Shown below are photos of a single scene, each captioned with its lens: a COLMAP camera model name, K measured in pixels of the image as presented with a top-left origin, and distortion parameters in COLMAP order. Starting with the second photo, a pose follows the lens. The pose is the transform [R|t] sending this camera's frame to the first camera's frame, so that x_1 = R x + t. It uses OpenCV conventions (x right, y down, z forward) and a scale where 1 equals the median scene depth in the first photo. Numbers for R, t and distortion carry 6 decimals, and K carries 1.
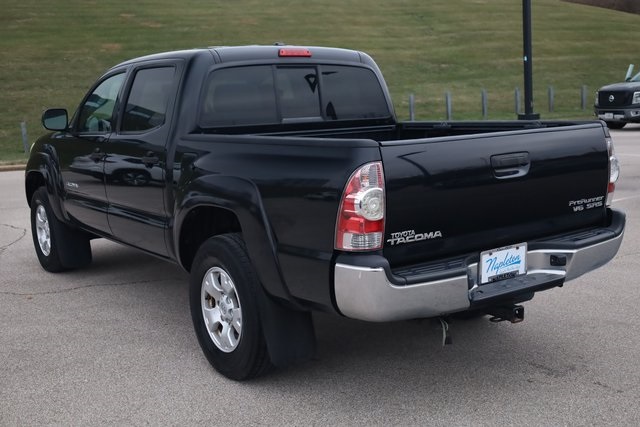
lens RADIAL K [[772.4, 0, 323.5], [0, 772.4, 213.2], [0, 0, 1]] dist [0.033935, 0.000000]
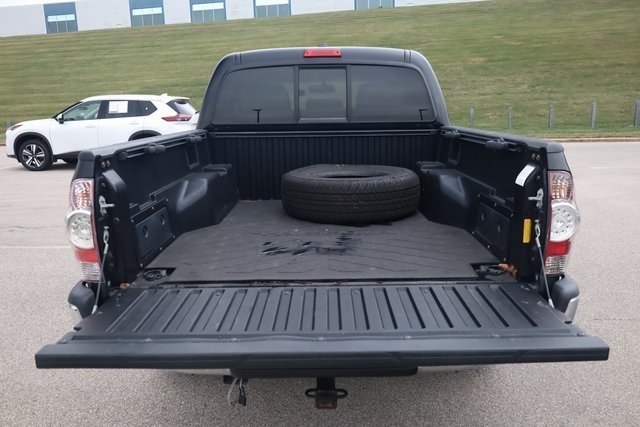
lens RADIAL K [[503.1, 0, 322.3], [0, 503.1, 209.9], [0, 0, 1]] dist [0.022432, -0.021054]
pose [[0.808269, 0.145392, -0.570581, 0.459712], [-0.103025, 0.989007, 0.106071, -0.091381], [0.579731, -0.026950, 0.814362, 0.562181]]
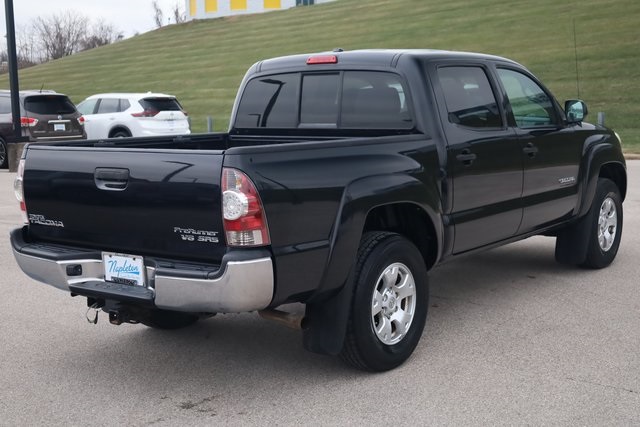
lens RADIAL K [[921.9, 0, 318.7], [0, 921.9, 213.5], [0, 0, 1]] dist [0.060314, 0.000000]
pose [[0.292057, 0.152755, -0.944123, 1.414979], [-0.135261, 0.983837, 0.117338, -0.186426], [0.946788, 0.093434, 0.307999, 0.792633]]
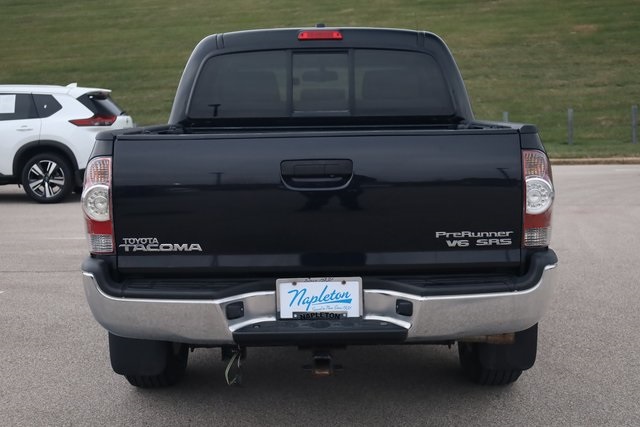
lens RADIAL K [[921.9, 0, 326.2], [0, 921.9, 214.7], [0, 0, 1]] dist [0.060314, 0.000000]
pose [[0.810267, 0.095299, -0.578261, 0.719492], [-0.103212, 0.994473, 0.019270, -0.036460], [0.576901, 0.044070, 0.815624, 0.216501]]
